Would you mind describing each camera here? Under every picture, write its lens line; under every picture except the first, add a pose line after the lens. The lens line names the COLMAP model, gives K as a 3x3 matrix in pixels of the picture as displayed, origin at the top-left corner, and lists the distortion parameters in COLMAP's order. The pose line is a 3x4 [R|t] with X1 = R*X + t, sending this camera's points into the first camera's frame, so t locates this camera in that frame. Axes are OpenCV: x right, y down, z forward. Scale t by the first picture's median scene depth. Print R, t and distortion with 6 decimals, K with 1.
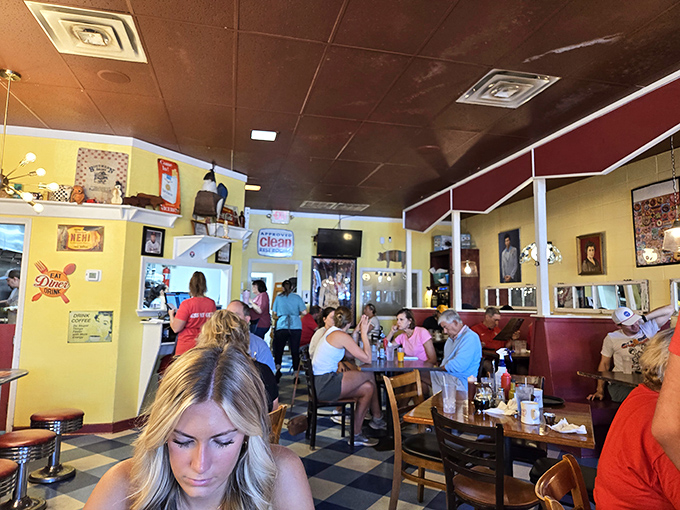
lens RADIAL K [[450.8, 0, 339.5], [0, 450.8, 249.9], [0, 0, 1]] dist [-0.006568, -0.003591]
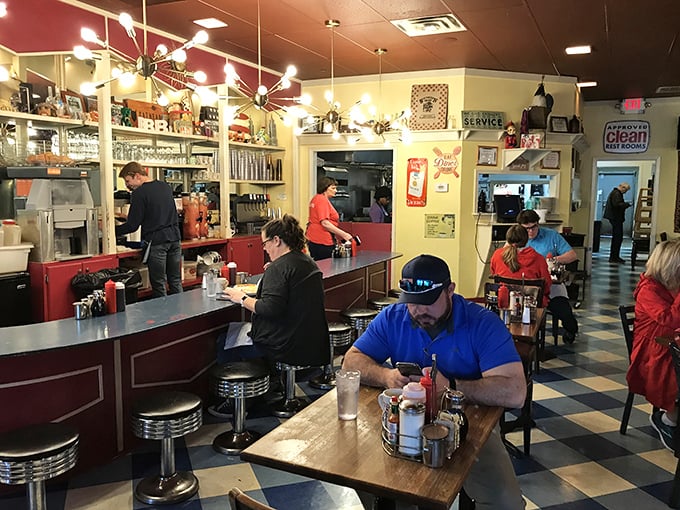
lens RADIAL K [[578.1, 0, 340.3], [0, 578.1, 254.5], [0, 0, 1]] dist [-0.007912, -0.001879]
pose [[0.774811, 0.062863, -0.629060, 0.239160], [0.073593, 0.979310, 0.188508, -0.072173], [0.627895, -0.192352, 0.754154, -0.390012]]
